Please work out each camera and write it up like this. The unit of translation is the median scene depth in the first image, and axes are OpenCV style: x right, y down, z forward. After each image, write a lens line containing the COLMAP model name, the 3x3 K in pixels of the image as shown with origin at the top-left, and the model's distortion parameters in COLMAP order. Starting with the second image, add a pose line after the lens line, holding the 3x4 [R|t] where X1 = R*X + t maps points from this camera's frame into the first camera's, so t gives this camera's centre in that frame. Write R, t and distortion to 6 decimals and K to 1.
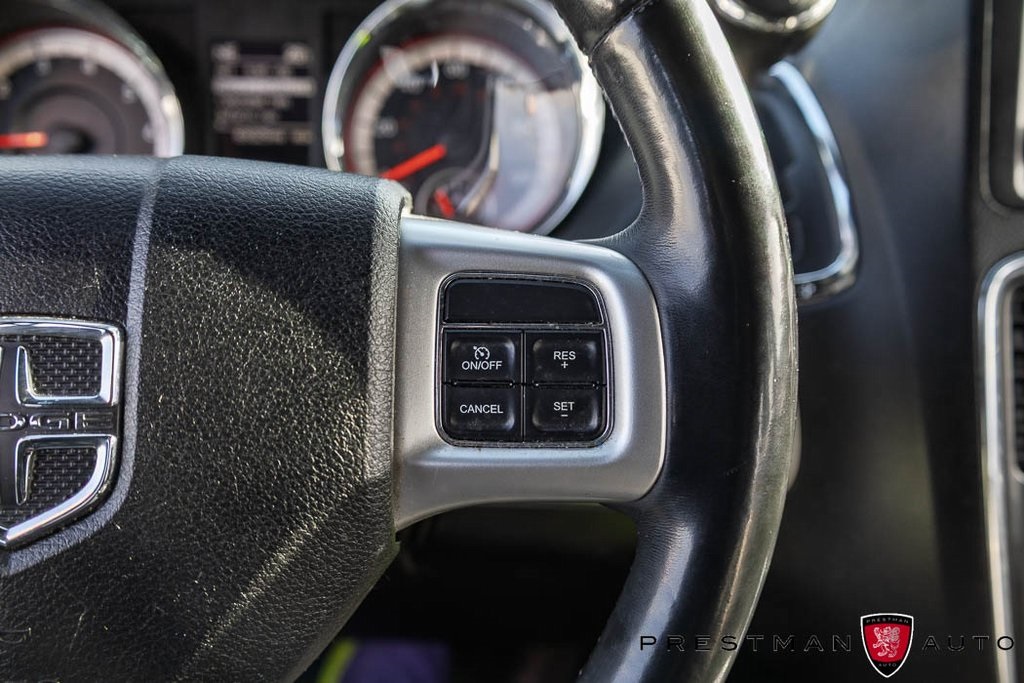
lens RADIAL K [[937.5, 0, 505.6], [0, 937.5, 340.2], [0, 0, 1]] dist [0.016947, 0.000000]
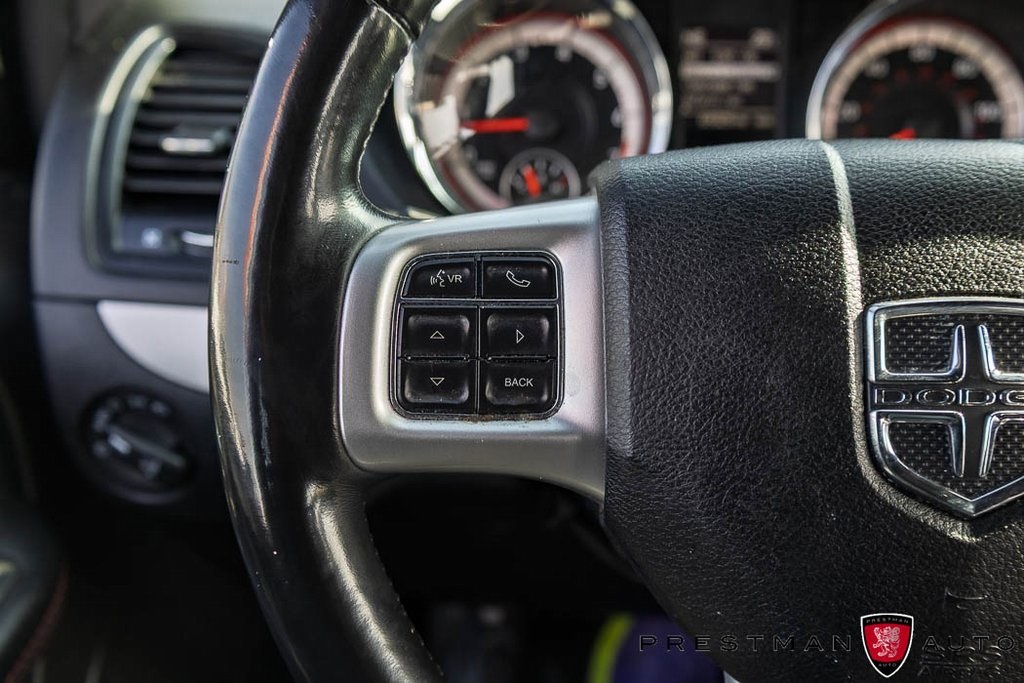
lens RADIAL K [[937.5, 0, 481.8], [0, 937.5, 344.0], [0, 0, 1]] dist [0.016947, 0.000000]
pose [[0.997376, 0.018681, -0.069949, -0.464486], [-0.017083, 0.999581, 0.023376, 0.006099], [0.070356, -0.022120, 0.997277, -0.041148]]
